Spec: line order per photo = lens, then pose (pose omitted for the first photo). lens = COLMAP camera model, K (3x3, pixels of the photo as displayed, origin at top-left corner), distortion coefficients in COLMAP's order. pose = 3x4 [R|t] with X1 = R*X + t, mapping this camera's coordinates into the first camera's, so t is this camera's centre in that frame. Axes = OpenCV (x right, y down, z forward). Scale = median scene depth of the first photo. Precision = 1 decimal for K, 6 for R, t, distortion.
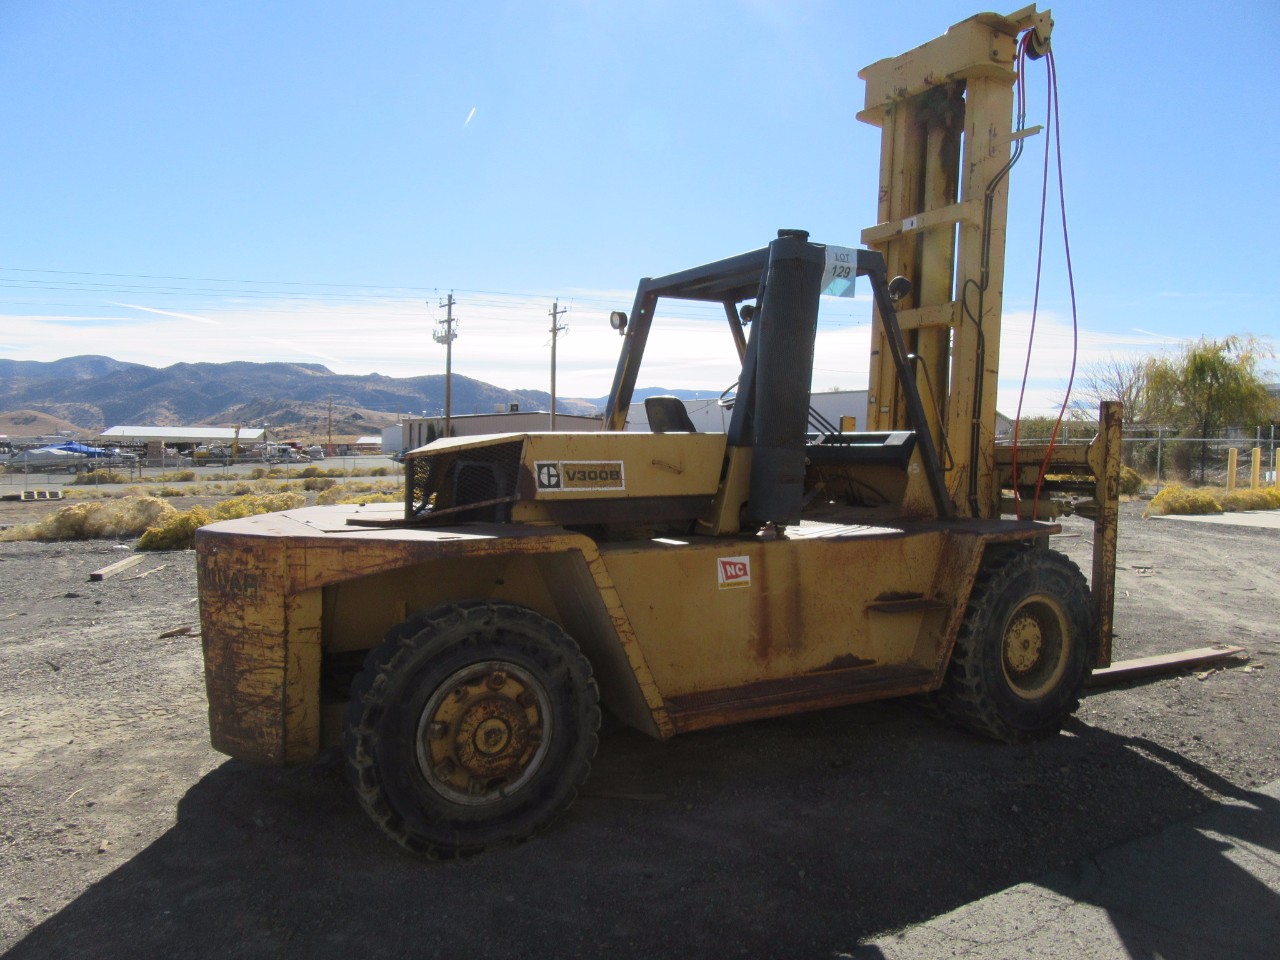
lens RADIAL K [[935.7, 0, 640.0], [0, 935.7, 480.0], [0, 0, 1]] dist [0.003264, 0.003400]
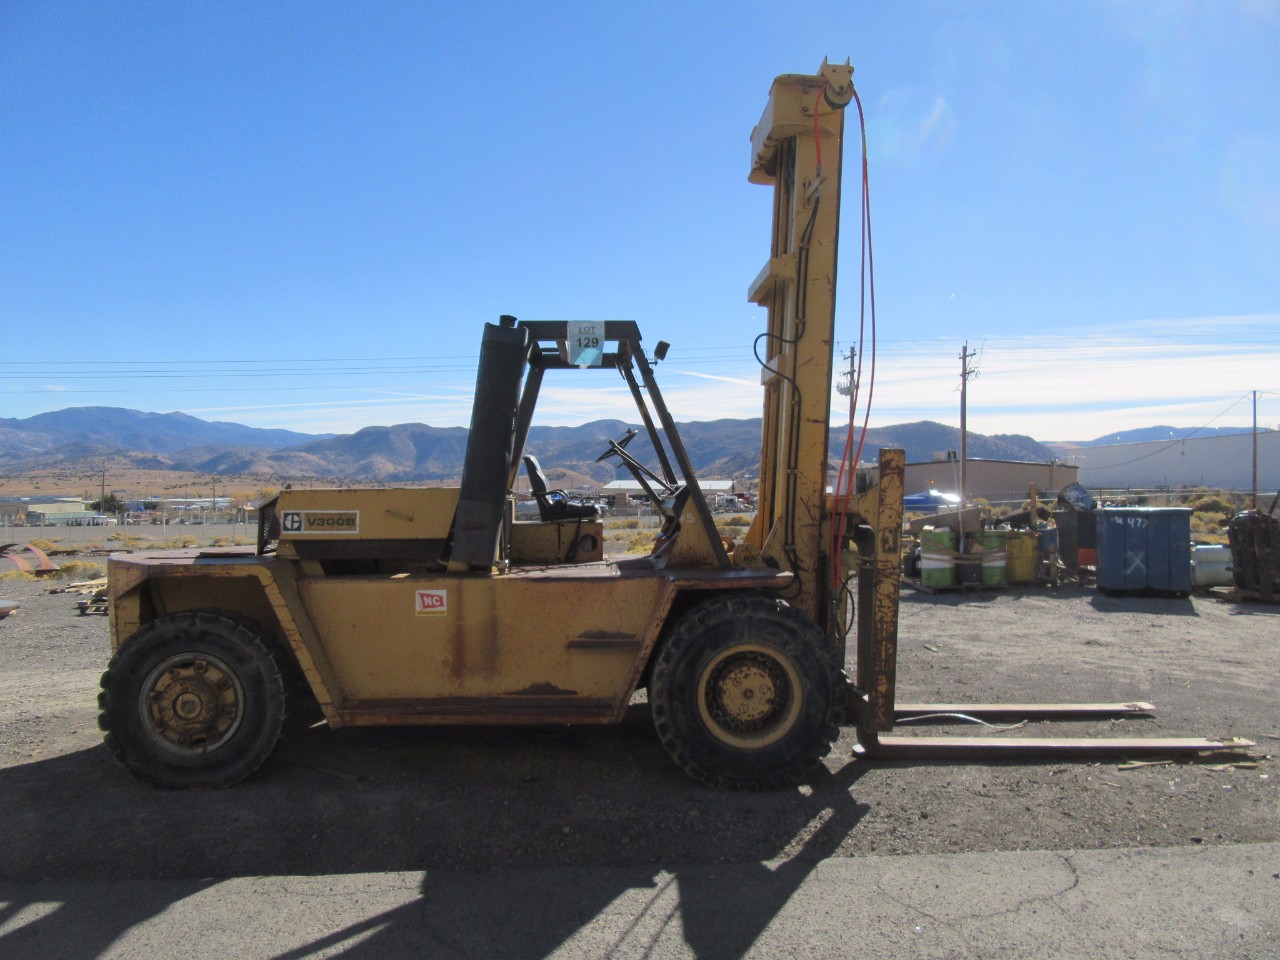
lens RADIAL K [[940.4, 0, 640.0], [0, 940.4, 480.0], [0, 0, 1]] dist [-0.015844, 0.040299]
pose [[0.878997, -0.014614, -0.476603, 0.906241], [-0.010675, 0.998677, -0.050309, -0.001776], [0.476708, 0.049309, 0.877678, 0.053399]]
